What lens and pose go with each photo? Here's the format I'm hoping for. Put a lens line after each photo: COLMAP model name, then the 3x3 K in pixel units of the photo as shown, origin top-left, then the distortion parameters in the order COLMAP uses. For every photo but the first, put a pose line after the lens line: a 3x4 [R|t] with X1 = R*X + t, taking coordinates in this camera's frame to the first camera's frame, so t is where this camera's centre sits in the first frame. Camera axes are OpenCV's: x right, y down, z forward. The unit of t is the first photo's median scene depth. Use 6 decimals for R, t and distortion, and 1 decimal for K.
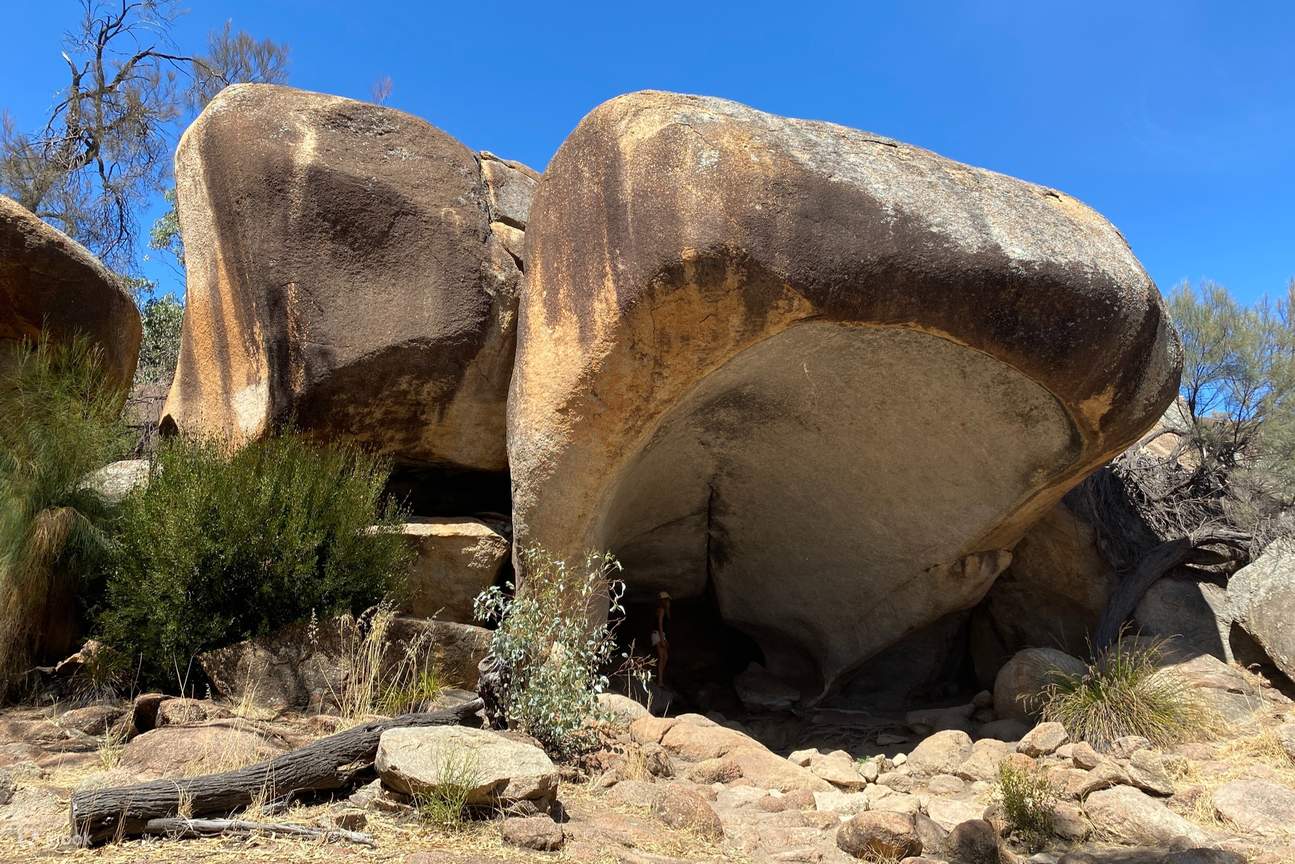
lens RADIAL K [[1003.2, 0, 646.5], [0, 1003.2, 418.6], [0, 0, 1]] dist [0.039353, -0.149890]
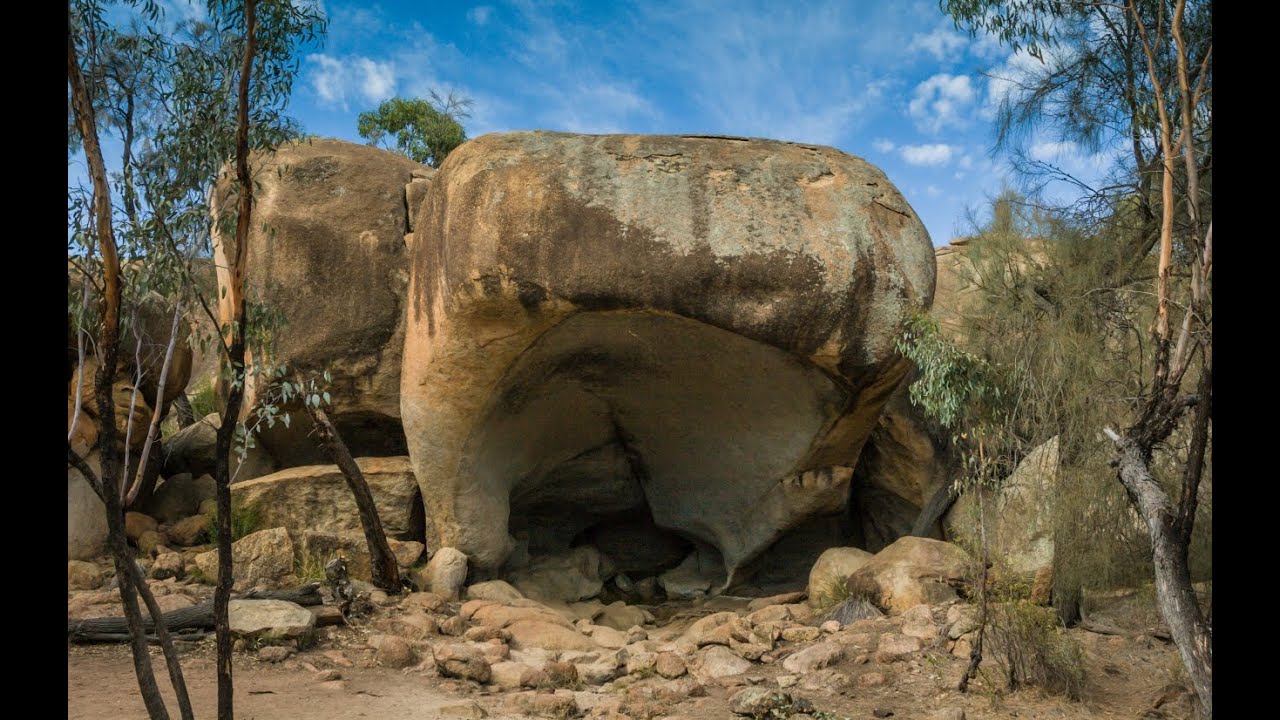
lens RADIAL K [[1083.1, 0, 640.0], [0, 1083.1, 360.0], [0, 0, 1]] dist [-0.180650, 0.003019]
pose [[0.971133, -0.052367, -0.232721, 0.529204], [0.066693, 0.996305, 0.054116, -0.097876], [0.229027, -0.068075, 0.971037, -0.353900]]
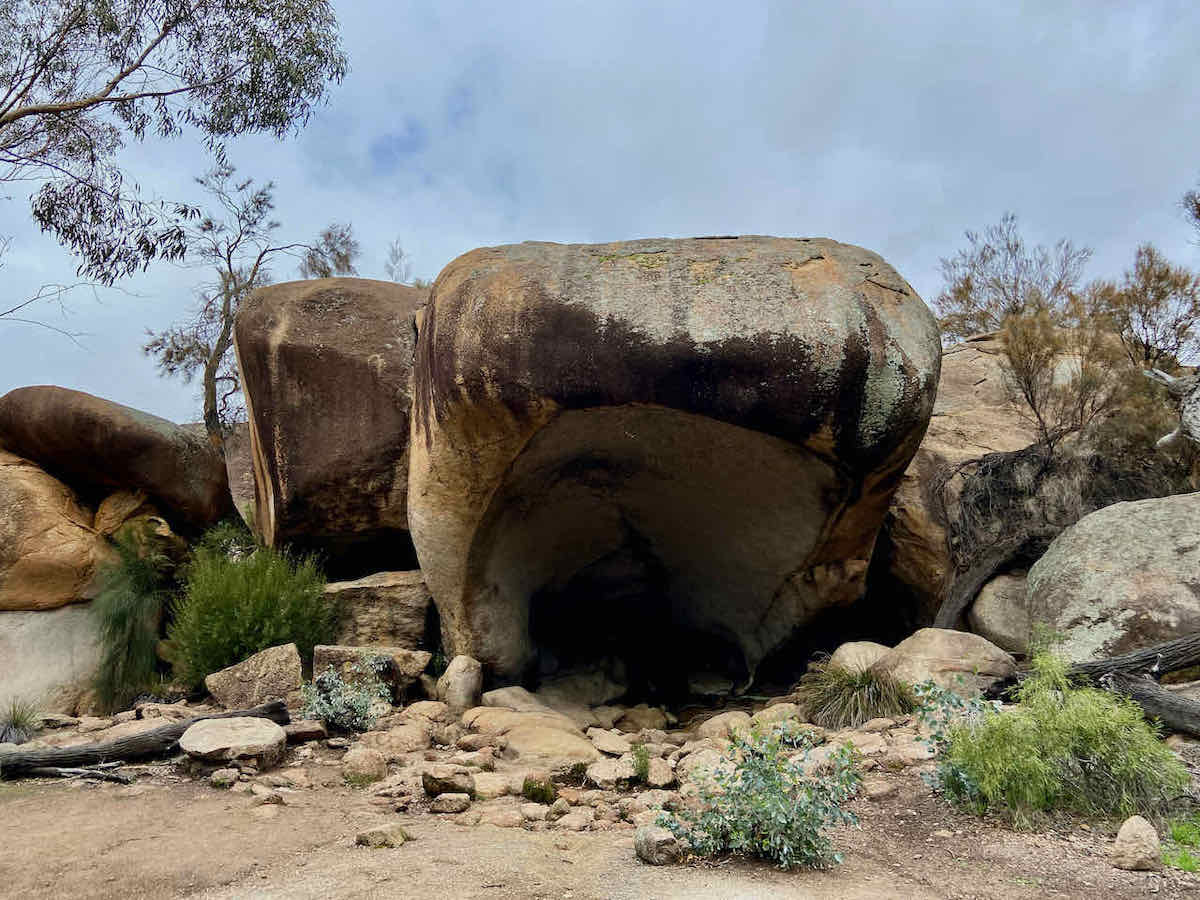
lens RADIAL K [[912.0, 0, 602.3], [0, 912.0, 472.6], [0, 0, 1]] dist [0.030163, -0.002313]
pose [[0.933141, -0.113608, -0.341088, 0.566994], [0.125514, 0.992007, 0.012964, -0.023403], [0.336889, -0.054909, 0.939942, -0.120483]]
